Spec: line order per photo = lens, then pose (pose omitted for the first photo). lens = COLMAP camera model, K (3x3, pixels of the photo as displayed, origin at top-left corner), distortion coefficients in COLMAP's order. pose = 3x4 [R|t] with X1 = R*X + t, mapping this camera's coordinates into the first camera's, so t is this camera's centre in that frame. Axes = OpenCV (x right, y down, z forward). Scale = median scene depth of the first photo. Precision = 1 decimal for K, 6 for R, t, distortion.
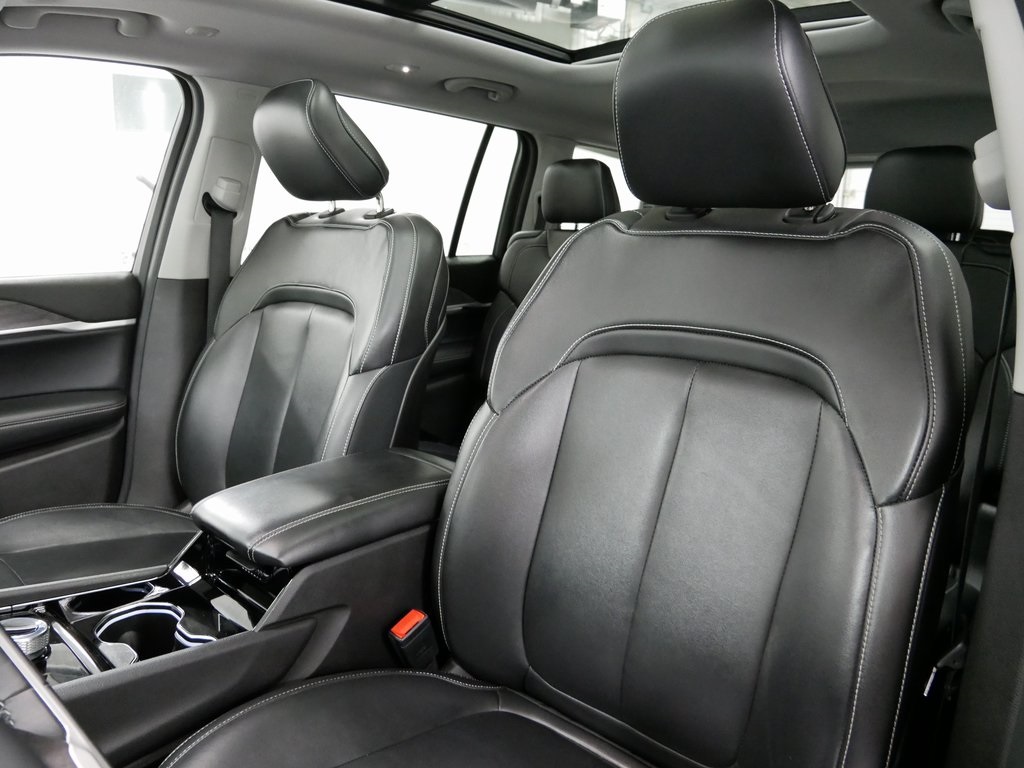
lens RADIAL K [[724.0, 0, 511.9], [0, 724.0, 386.9], [0, 0, 1]] dist [-0.051670, 0.017518]
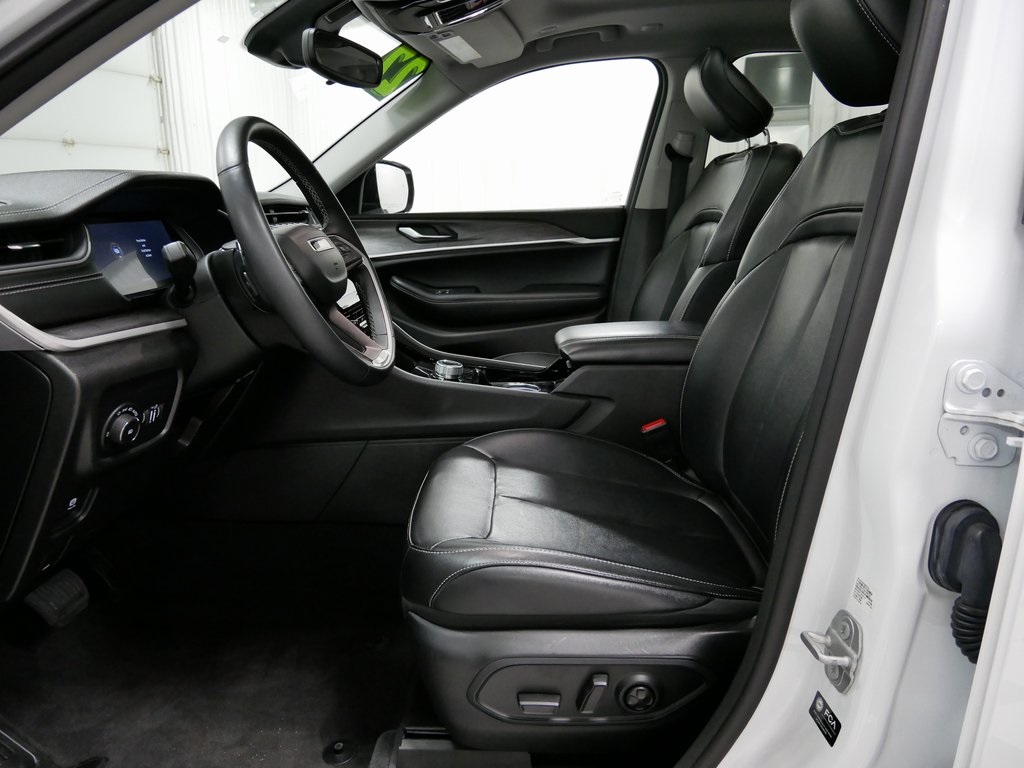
lens RADIAL K [[724.0, 0, 511.3], [0, 724.0, 384.9], [0, 0, 1]] dist [-0.051670, 0.017518]
pose [[0.646206, 0.142547, -0.749732, 0.477565], [-0.119367, 0.989189, 0.085191, 0.102729], [0.753770, 0.034443, 0.656235, -0.109039]]
